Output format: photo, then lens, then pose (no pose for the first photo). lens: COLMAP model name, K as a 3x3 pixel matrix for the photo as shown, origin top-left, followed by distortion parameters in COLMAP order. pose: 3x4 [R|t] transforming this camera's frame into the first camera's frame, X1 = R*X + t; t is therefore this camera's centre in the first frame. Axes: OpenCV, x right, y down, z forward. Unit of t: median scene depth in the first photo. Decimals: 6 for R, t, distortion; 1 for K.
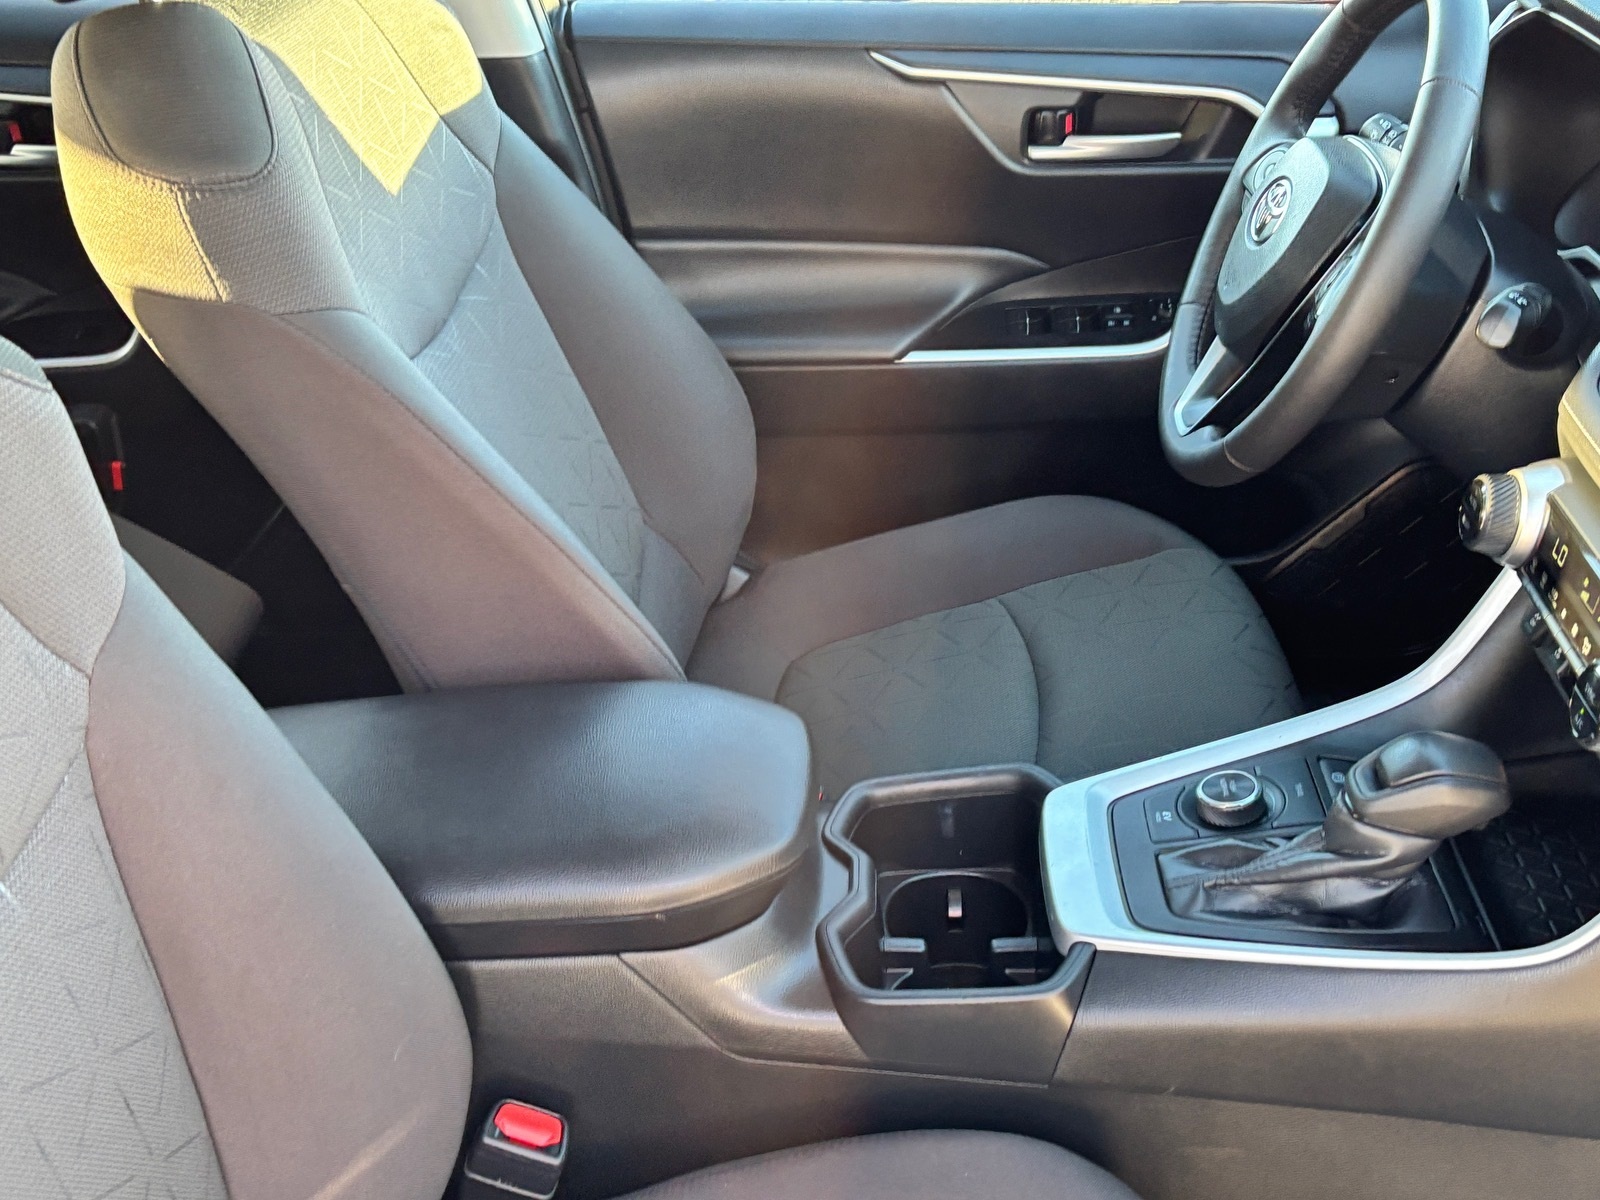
lens RADIAL K [[1808.4, 0, 800.0], [0, 1808.4, 600.0], [0, 0, 1]] dist [0.228384, -0.748230]
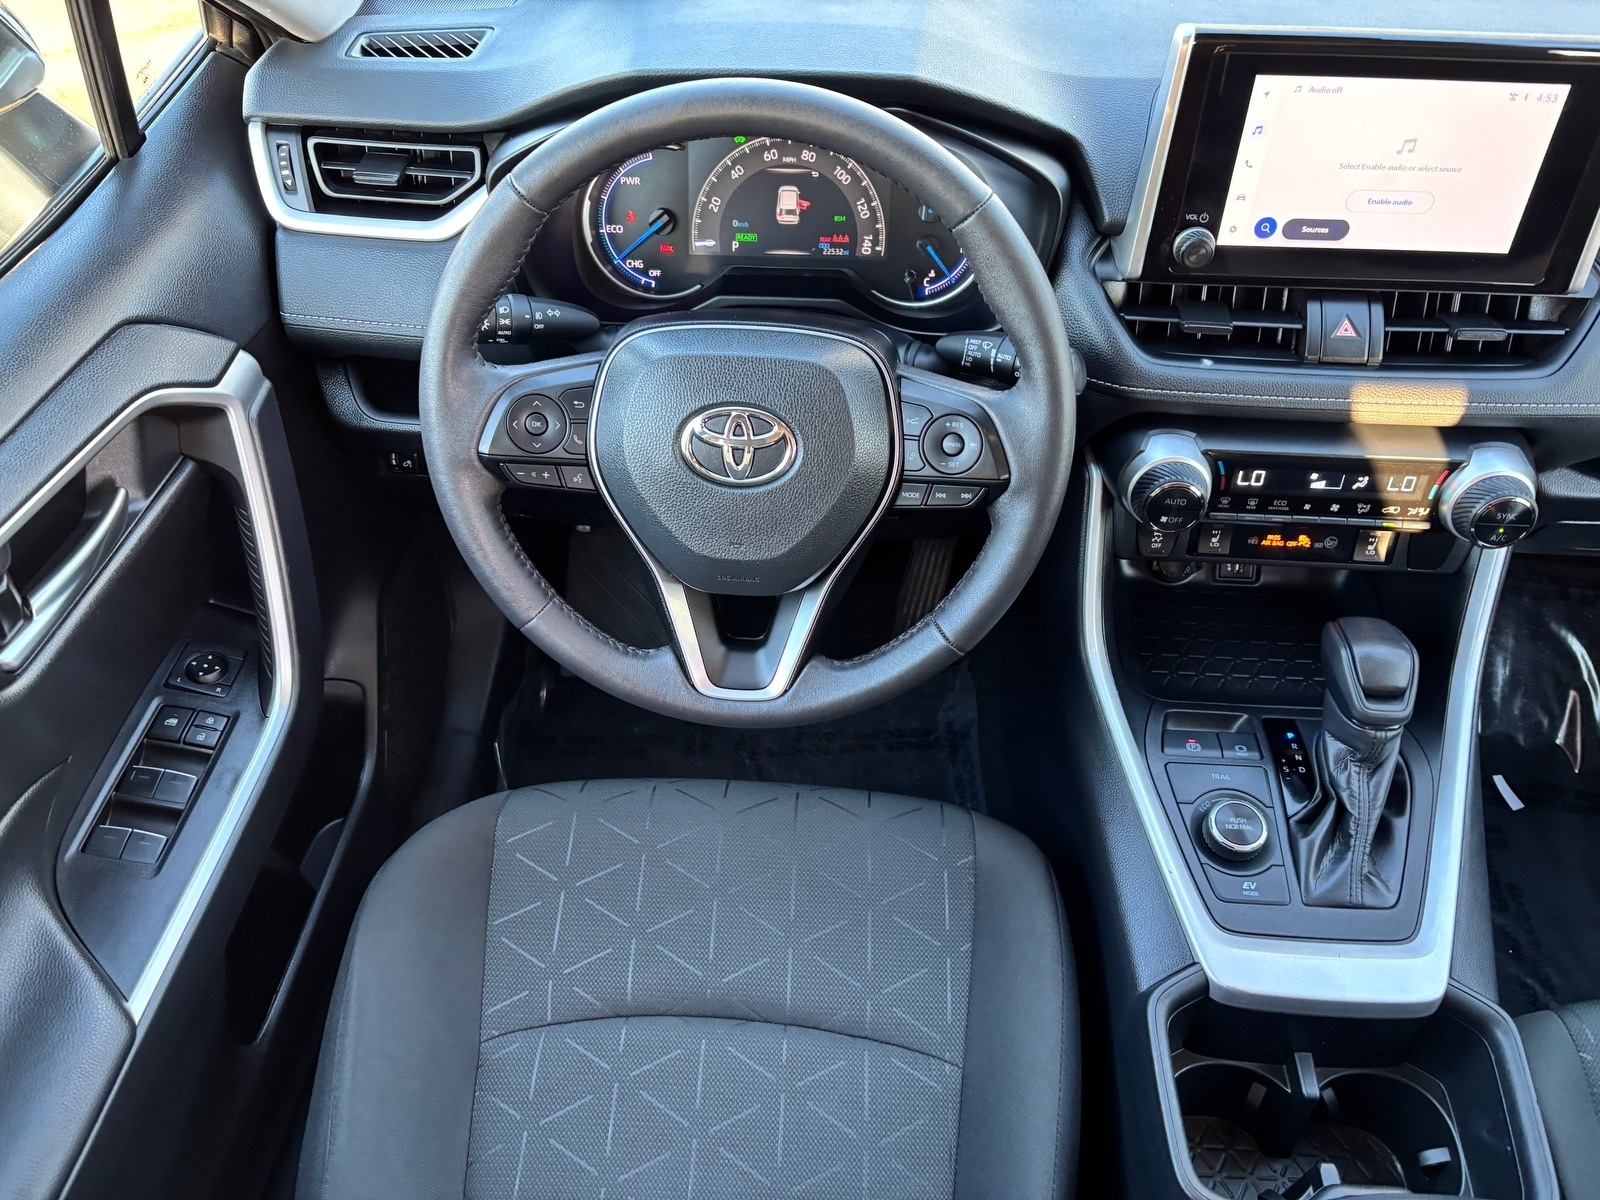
lens RADIAL K [[1226.6, 0, 801.8], [0, 1226.6, 607.3], [0, 0, 1]] dist [0.010429, -0.007893]
pose [[0.013257, -0.675266, 0.737455, -0.226406], [0.478471, 0.651886, 0.588311, -0.541563], [-0.878003, 0.345051, 0.331737, 0.937821]]
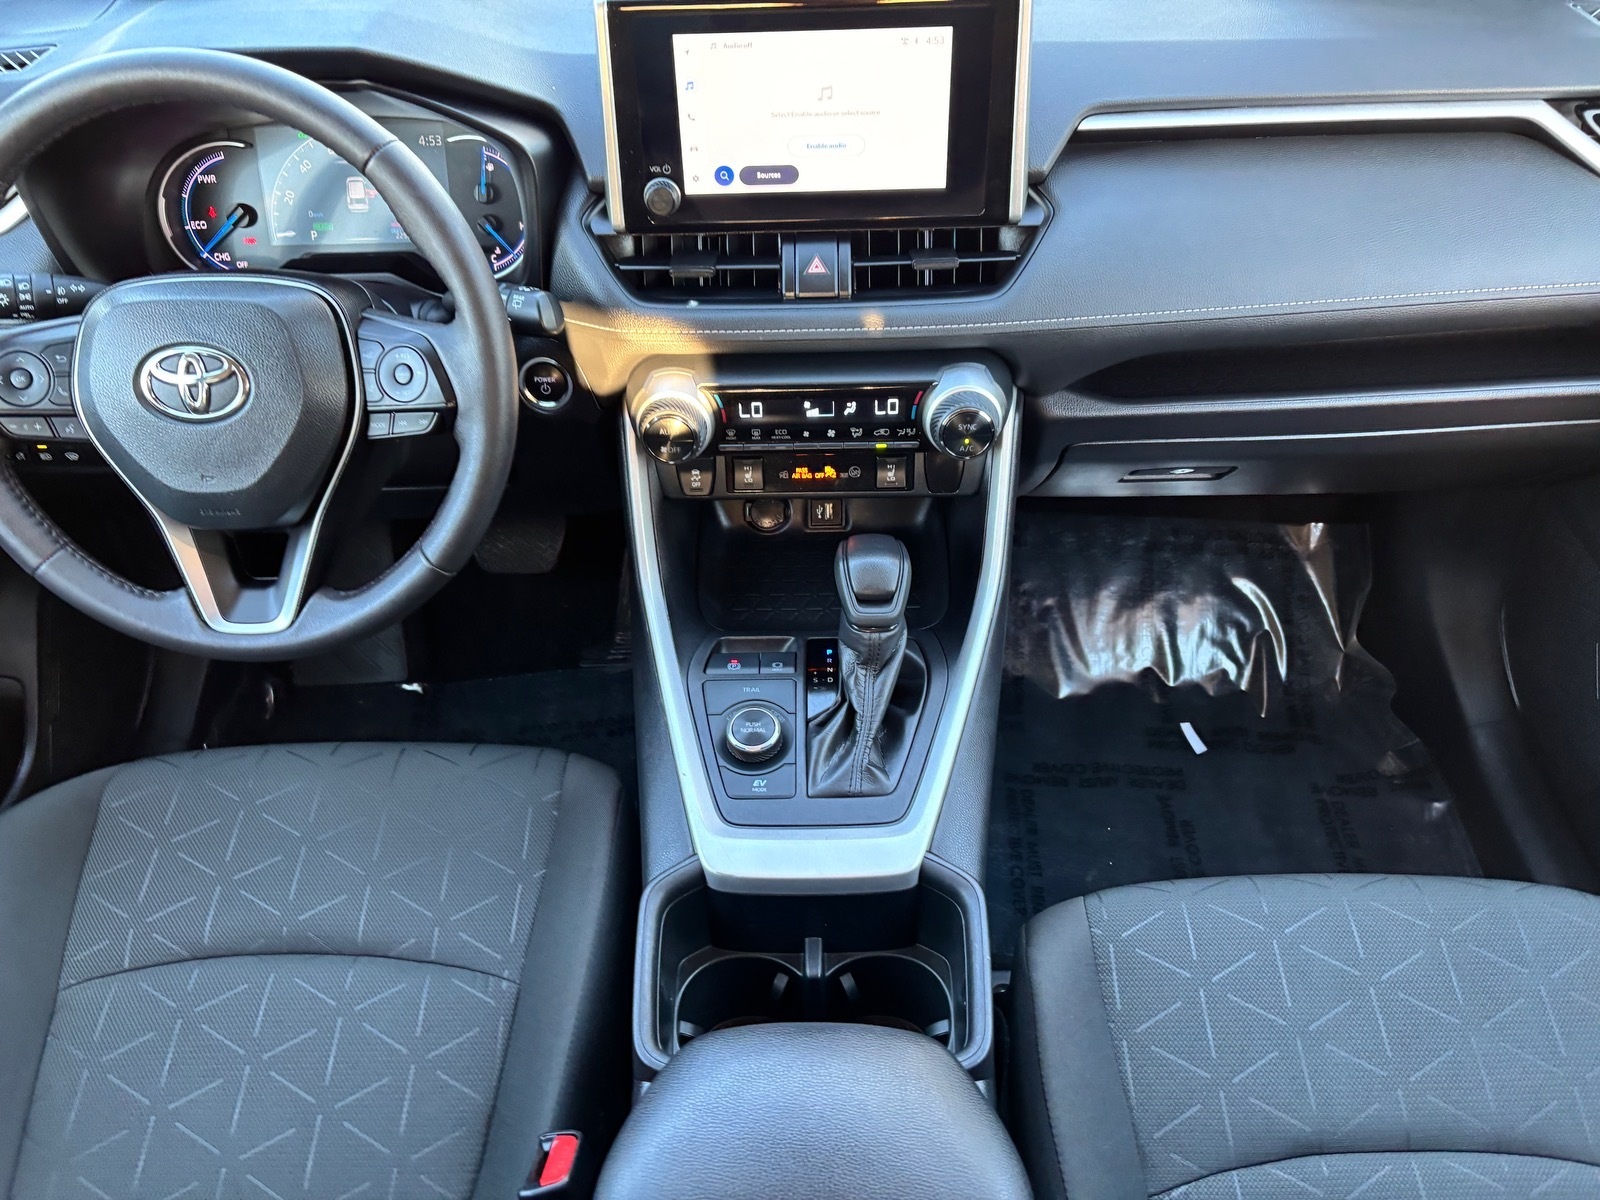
lens RADIAL K [[1214.5, 0, 795.5], [0, 1214.5, 611.1], [0, 0, 1]] dist [0.074512, -0.095656]
pose [[-0.032529, -0.631883, 0.774381, -0.325970], [0.510571, 0.655563, 0.556377, -0.368133], [-0.859220, 0.413474, 0.301296, 0.706489]]
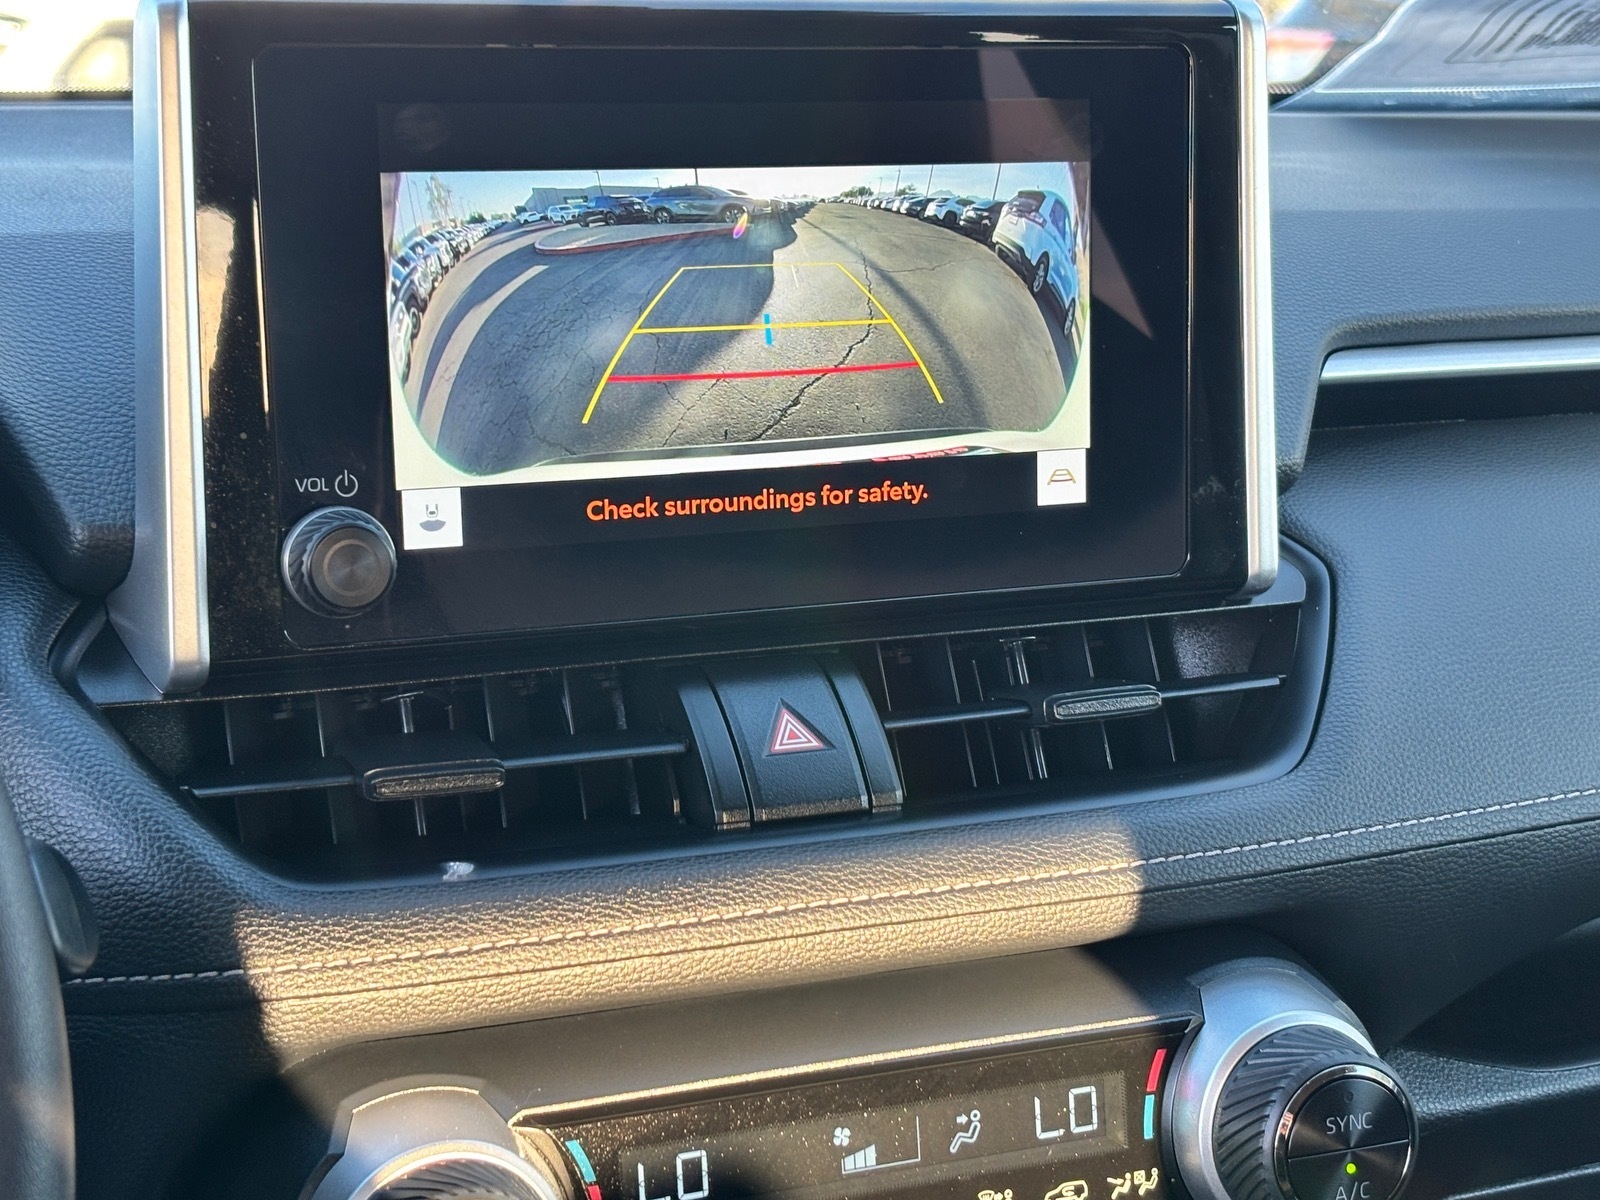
lens RADIAL K [[2617.0, 0, 757.8], [0, 2617.0, 641.0], [0, 0, 1]] dist [0.160351, -0.120174]
pose [[-0.417945, -0.187602, 0.888891, -0.079038], [0.443069, 0.812098, 0.379720, -0.306129], [-0.793103, 0.552542, -0.256292, 0.981370]]
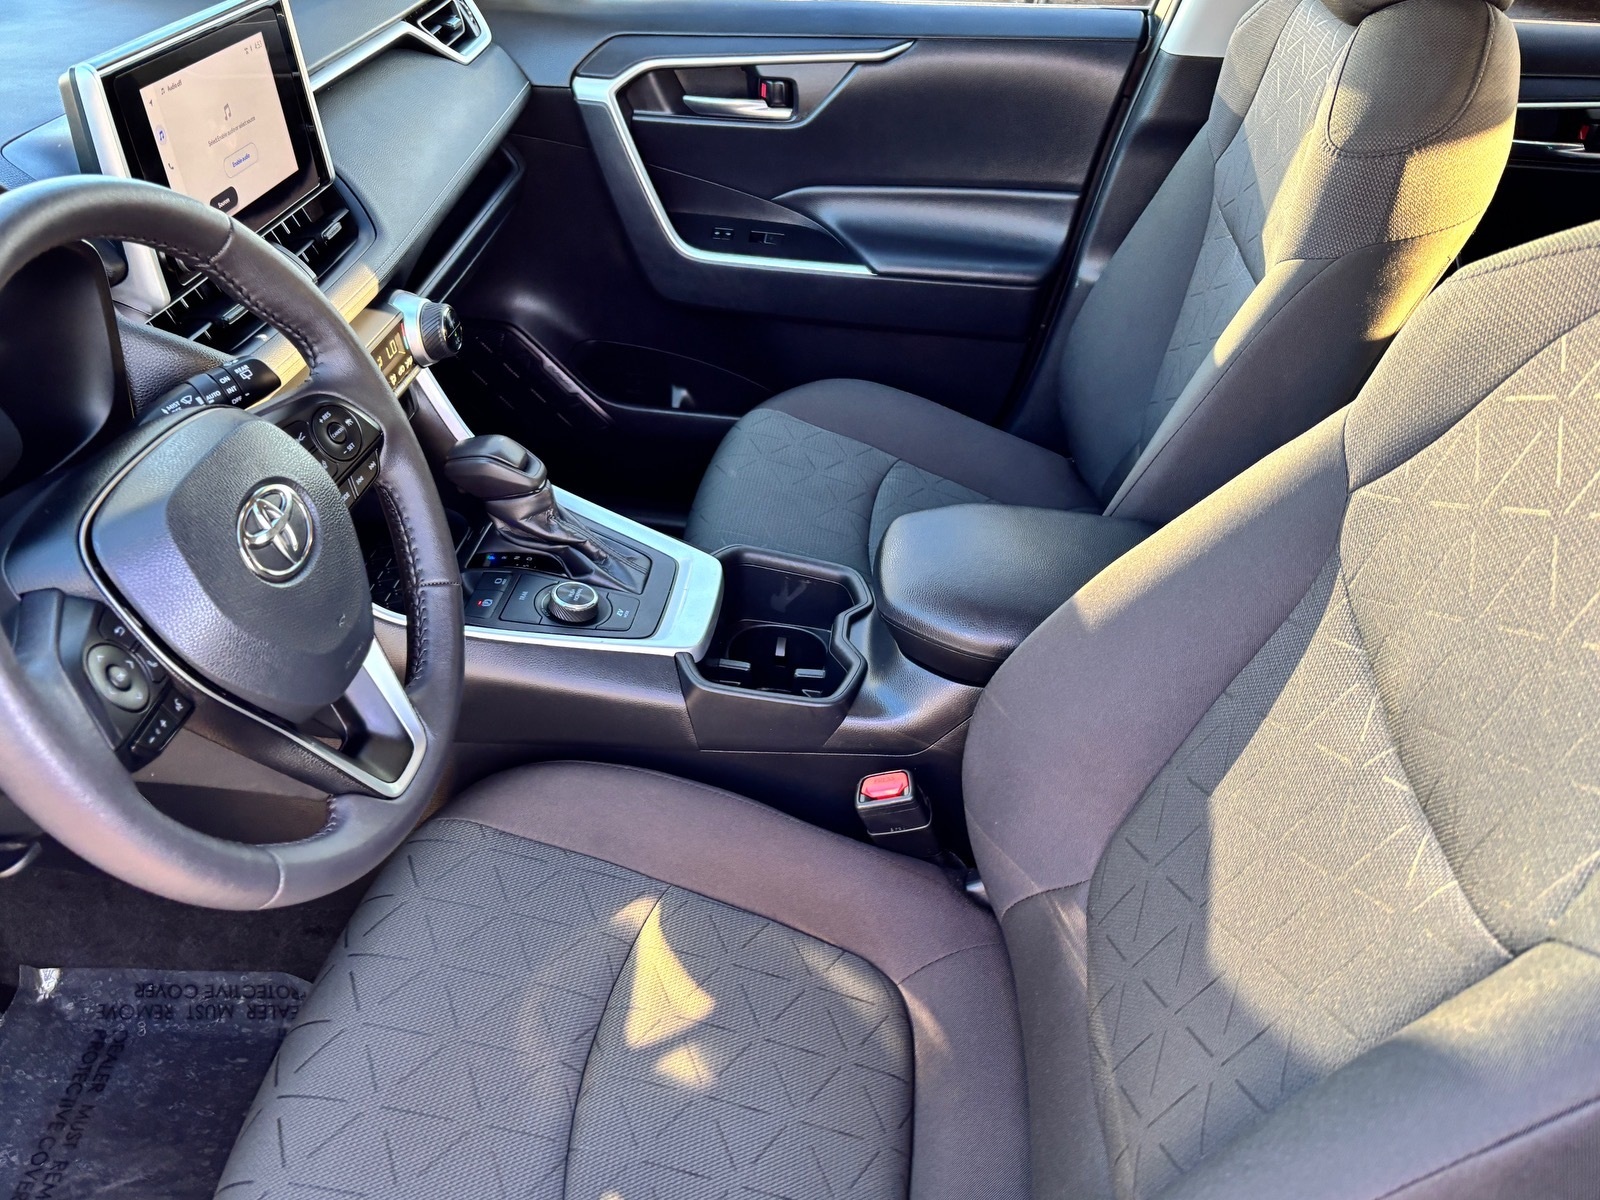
lens RADIAL K [[1369.2, 0, 798.5], [0, 1369.2, 609.5], [0, 0, 1]] dist [0.029929, -0.007133]
pose [[-0.998050, -0.033657, 0.052561, 0.014188], [0.031419, 0.456716, 0.889058, -0.790008], [-0.053929, 0.888976, -0.454768, 1.458680]]
